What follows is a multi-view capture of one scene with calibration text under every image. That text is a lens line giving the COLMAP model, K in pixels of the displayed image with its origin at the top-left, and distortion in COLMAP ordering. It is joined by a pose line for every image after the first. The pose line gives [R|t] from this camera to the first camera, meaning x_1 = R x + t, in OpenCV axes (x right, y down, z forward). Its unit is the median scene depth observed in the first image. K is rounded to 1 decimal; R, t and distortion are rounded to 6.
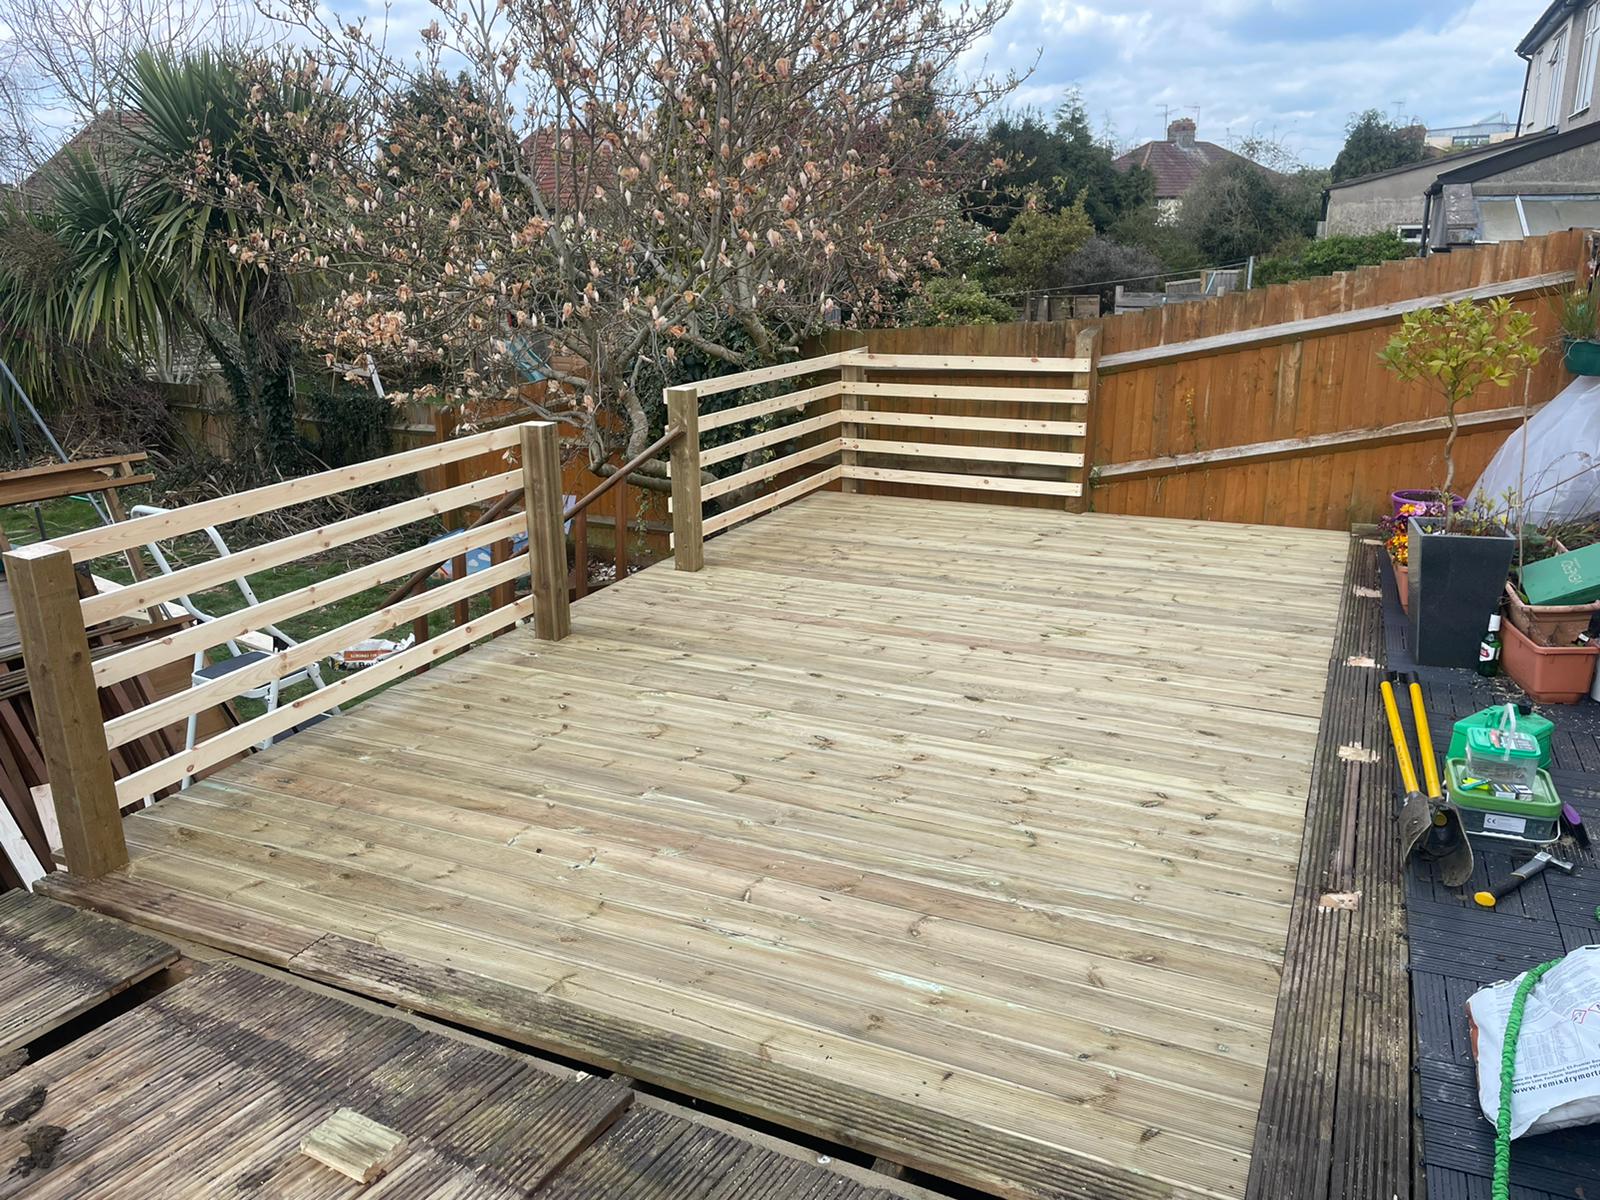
lens RADIAL K [[1233.5, 0, 802.2], [0, 1233.5, 599.6], [0, 0, 1]] dist [0.007111, 0.004887]
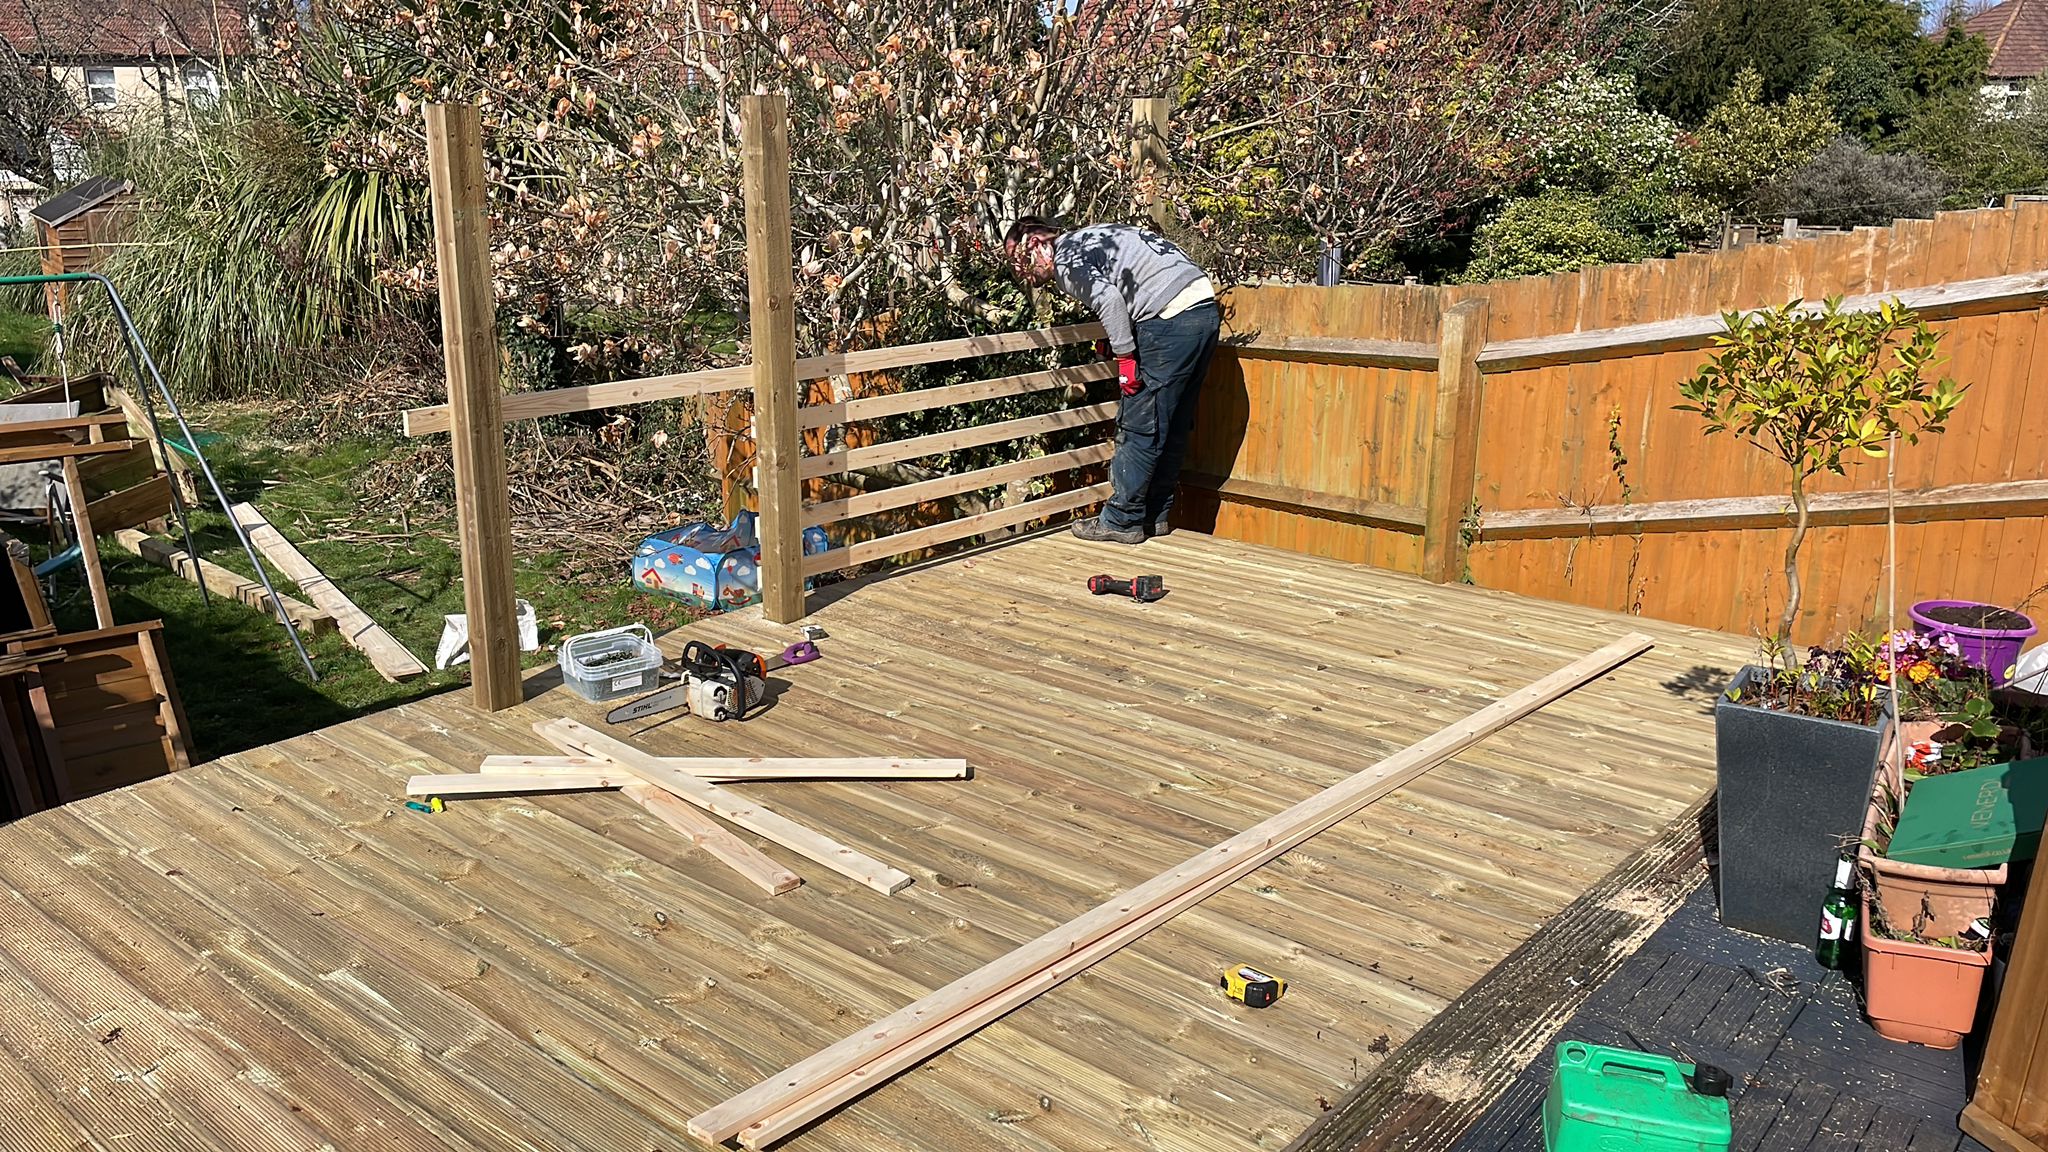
lens RADIAL K [[1634.2, 0, 1020.9], [0, 1634.2, 578.5], [0, 0, 1]] dist [0.010220, -0.007973]
pose [[0.958490, 0.088366, -0.271088, 0.259624], [-0.092204, 0.995739, -0.001429, -0.053126], [0.269806, 0.026365, 0.962554, 0.120081]]
